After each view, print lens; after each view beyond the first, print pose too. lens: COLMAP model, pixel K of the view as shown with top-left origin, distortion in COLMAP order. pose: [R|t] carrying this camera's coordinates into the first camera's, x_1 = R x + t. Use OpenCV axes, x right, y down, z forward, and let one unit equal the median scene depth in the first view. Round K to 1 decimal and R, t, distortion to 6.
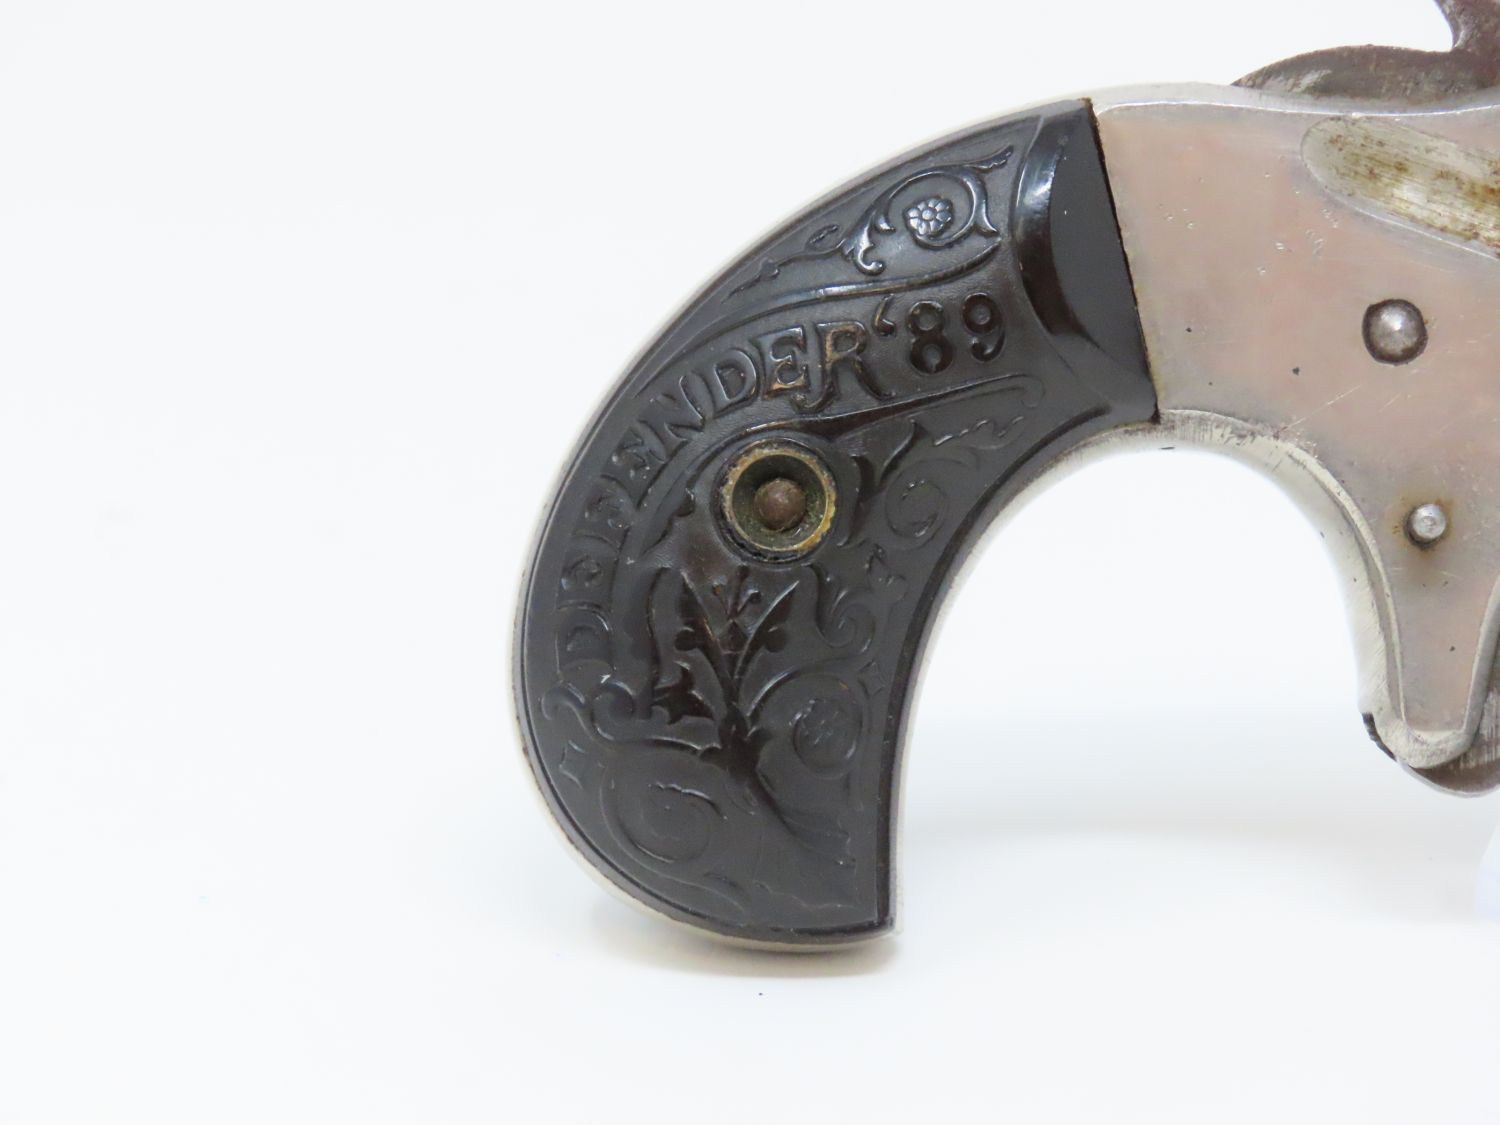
lens RADIAL K [[1019.6, 0, 748.3], [0, 1019.6, 553.4], [0, 0, 1]] dist [-0.001814, 0.004392]
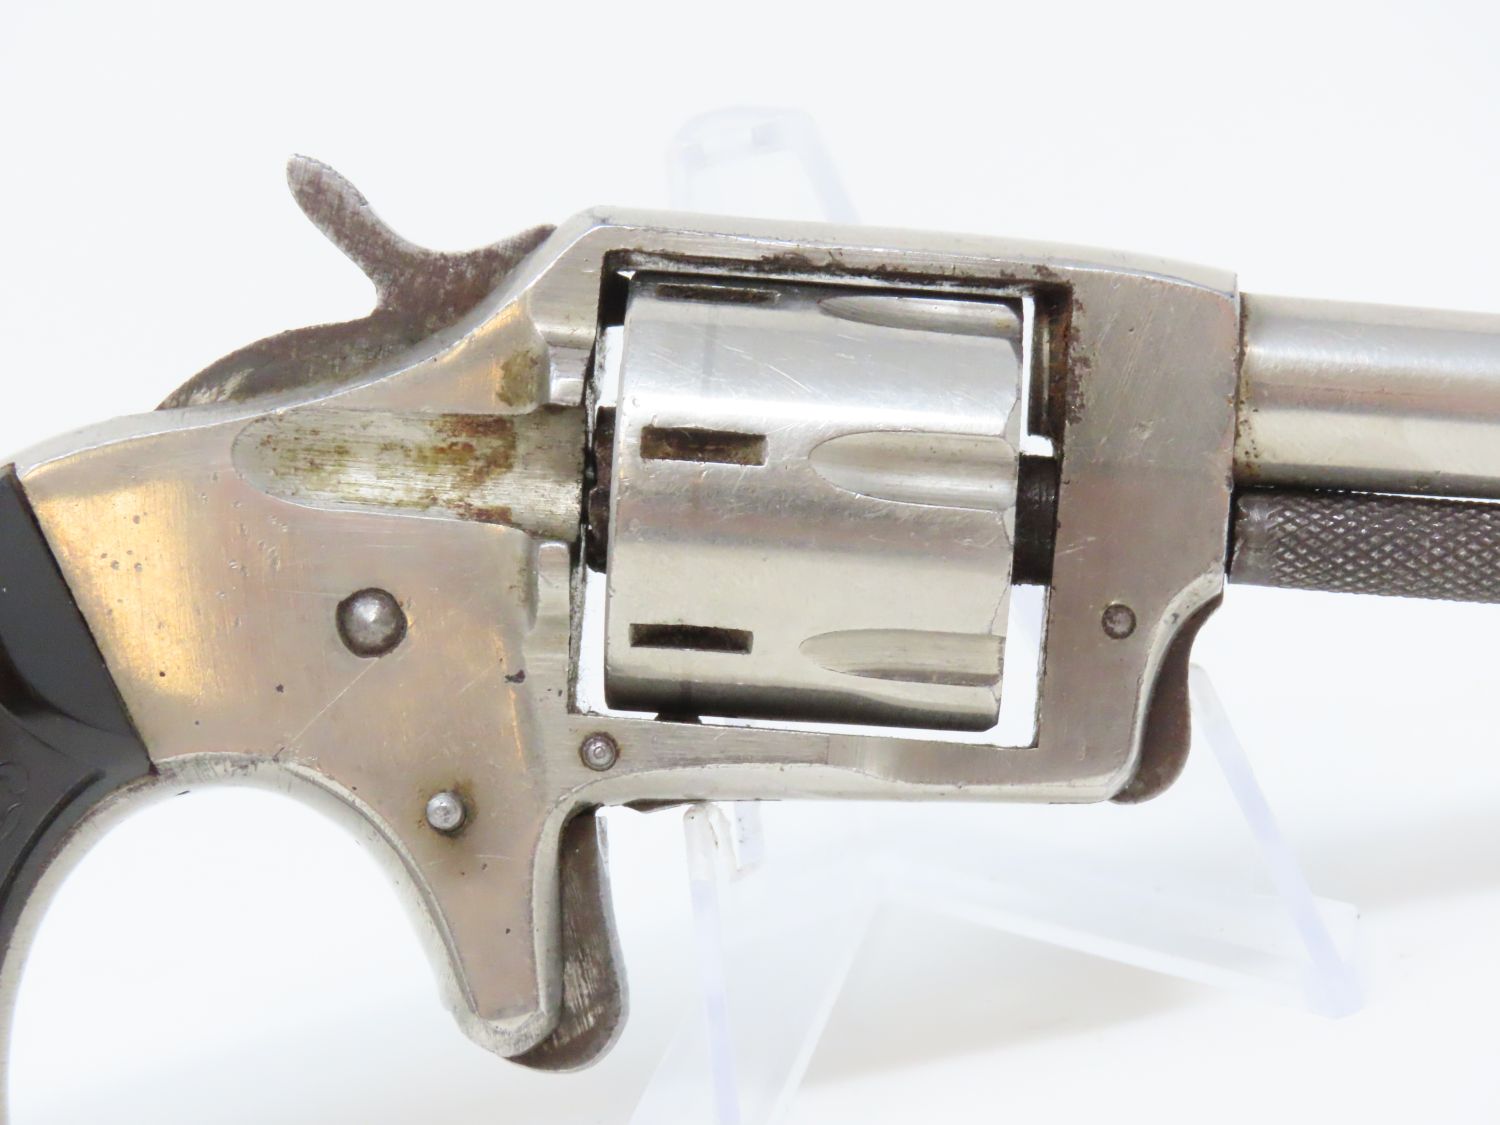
lens RADIAL K [[1019.6, 0, 754.6], [0, 1019.6, 570.4], [0, 0, 1]] dist [-0.001814, 0.004392]
pose [[0.969241, -0.241018, -0.049818, 1.036341], [0.241694, 0.970320, 0.007933, -0.184592], [0.046428, -0.019729, 0.998727, 0.063841]]
